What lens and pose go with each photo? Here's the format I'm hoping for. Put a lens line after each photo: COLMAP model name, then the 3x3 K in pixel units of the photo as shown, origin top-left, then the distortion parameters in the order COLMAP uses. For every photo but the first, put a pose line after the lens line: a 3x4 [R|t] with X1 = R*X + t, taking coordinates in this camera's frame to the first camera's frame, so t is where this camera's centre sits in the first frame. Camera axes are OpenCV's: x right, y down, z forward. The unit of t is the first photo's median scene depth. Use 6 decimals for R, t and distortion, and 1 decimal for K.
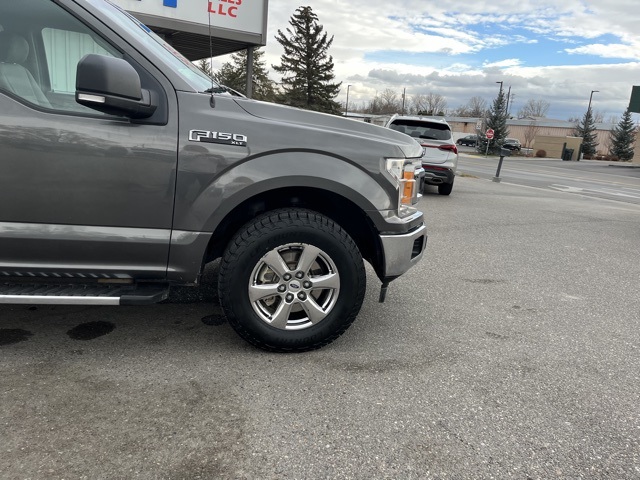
lens RADIAL K [[486.8, 0, 316.9], [0, 486.8, 235.5], [0, 0, 1]] dist [0.077664, -0.115090]
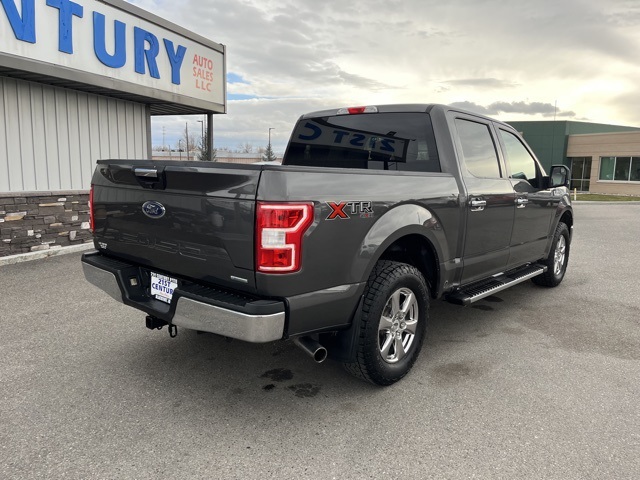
lens RADIAL K [[486.0, 0, 315.6], [0, 486.0, 241.2], [0, 0, 1]] dist [0.076805, -0.112150]
pose [[0.777923, -0.153364, 0.609356, -2.230264], [0.182260, 0.983140, 0.014759, -0.191214], [-0.601346, 0.099580, 0.792759, -0.134763]]
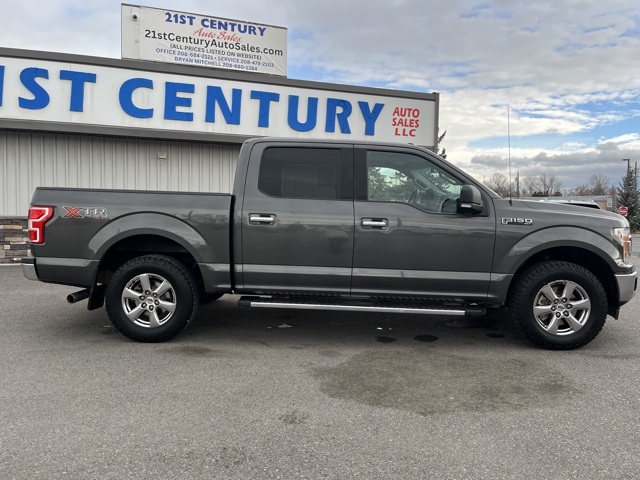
lens RADIAL K [[486.8, 0, 316.9], [0, 486.8, 235.5], [0, 0, 1]] dist [0.077664, -0.115090]
pose [[0.976261, -0.051066, -0.210492, -0.477965], [0.012122, 0.983169, -0.182299, 0.155613], [0.216259, 0.175419, 0.960448, -0.803625]]
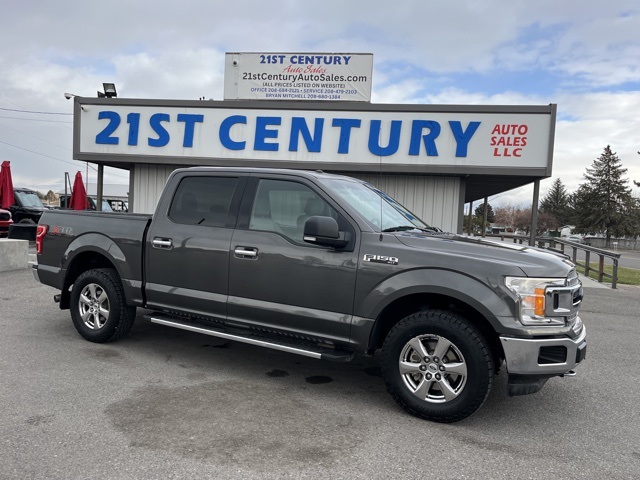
lens RADIAL K [[486.0, 0, 315.6], [0, 486.0, 241.2], [0, 0, 1]] dist [0.076805, -0.112150]
pose [[0.773579, -0.015872, -0.633501, 0.555279], [-0.132568, 0.973513, -0.186272, 0.057048], [0.619679, 0.228078, 0.750985, -0.289562]]
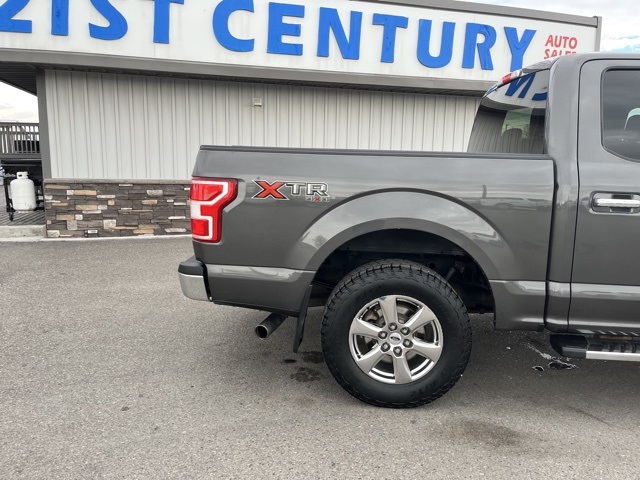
lens RADIAL K [[482.8, 0, 309.3], [0, 482.8, 232.5], [0, 0, 1]] dist [0.080793, -0.108671]
pose [[0.964388, -0.027062, -0.263102, -1.297627], [0.002483, 0.995634, -0.093307, -0.059944], [0.264479, 0.089331, 0.960245, -0.284671]]
